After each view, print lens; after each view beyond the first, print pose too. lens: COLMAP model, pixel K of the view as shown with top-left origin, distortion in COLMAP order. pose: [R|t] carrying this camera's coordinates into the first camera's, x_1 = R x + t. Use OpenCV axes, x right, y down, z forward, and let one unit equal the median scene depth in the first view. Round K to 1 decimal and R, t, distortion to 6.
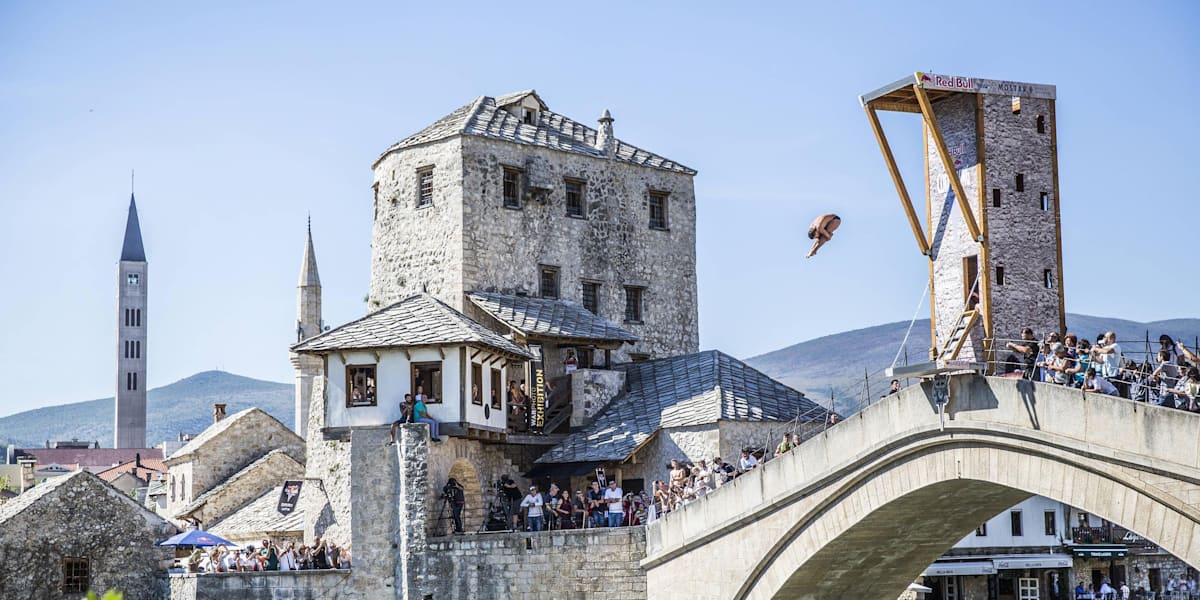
lens RADIAL K [[1923.2, 0, 604.0], [0, 1923.2, 322.6], [0, 0, 1]] dist [0.104076, 0.064174]
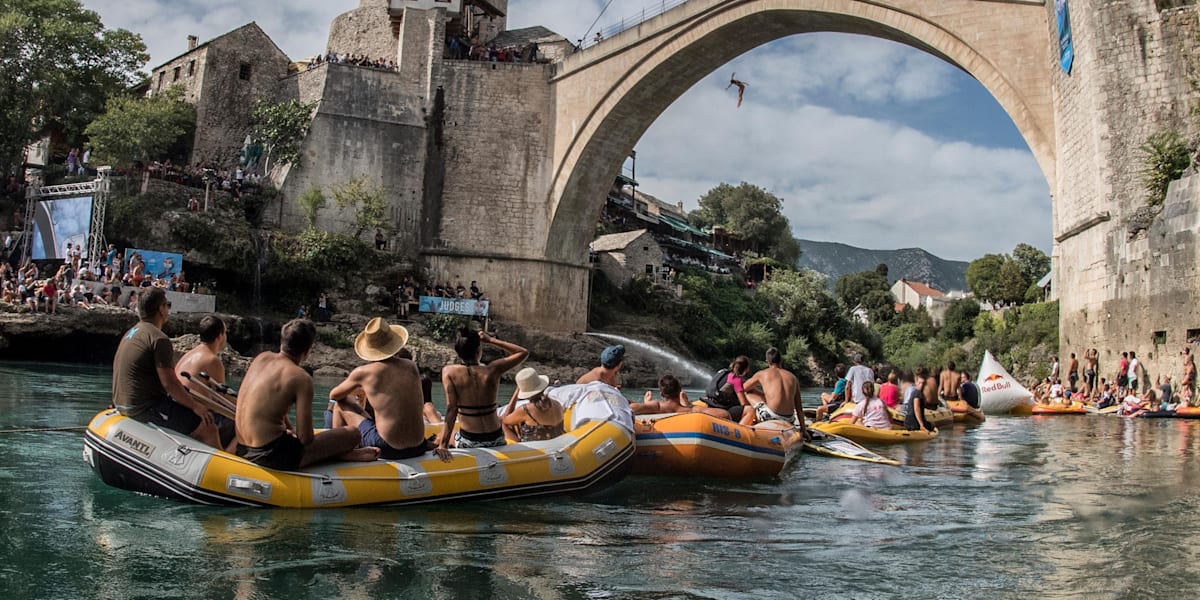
lens RADIAL K [[992.4, 0, 570.8], [0, 992.4, 302.4], [0, 0, 1]] dist [-0.347286, 0.121835]
pose [[0.915763, 0.088523, 0.391843, -0.343080], [-0.110851, 0.993232, 0.034681, 0.314864], [-0.386121, -0.075196, 0.919378, -0.010608]]
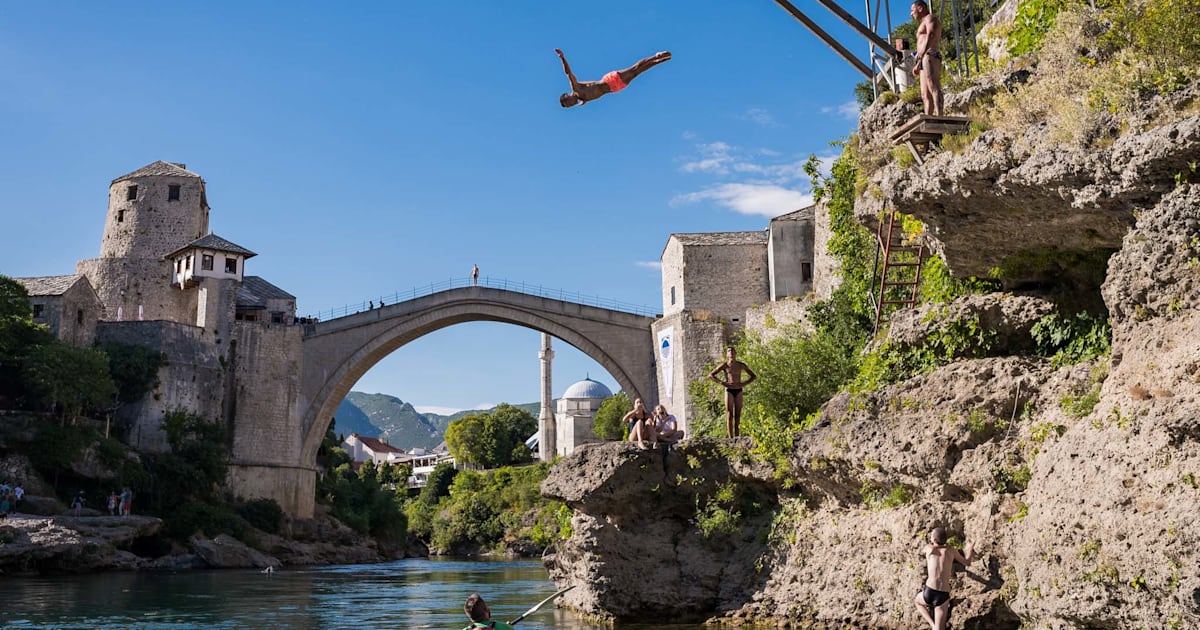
lens RADIAL K [[1304.9, 0, 542.0], [0, 1304.9, 195.3], [0, 0, 1]] dist [-0.003587, -0.010548]
pose [[0.584578, 0.234420, 0.776734, -1.349854], [-0.109025, 0.971364, -0.211106, 0.287764], [-0.803979, 0.038724, 0.593395, -0.501555]]
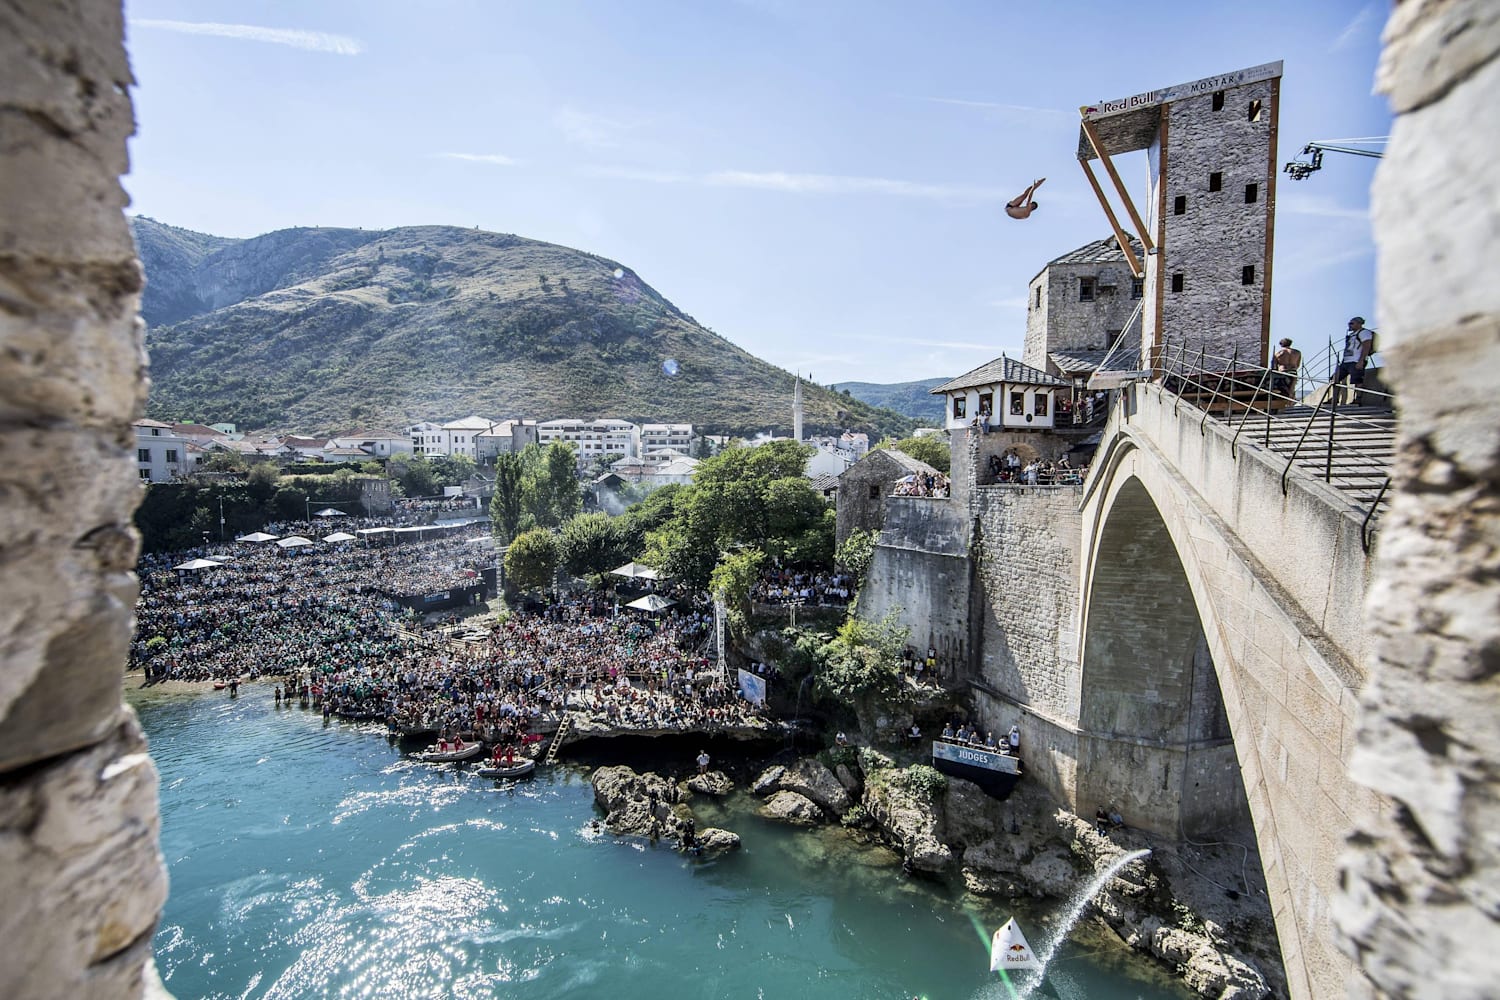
lens RADIAL K [[594.0, 0, 742.0], [0, 594.0, 501.8], [0, 0, 1]] dist [-0.011246, 0.000619]
pose [[0.611807, 0.064999, -0.788332, 0.235777], [0.086947, 0.985053, 0.148696, 0.017764], [0.786214, -0.159516, 0.597011, 0.448777]]
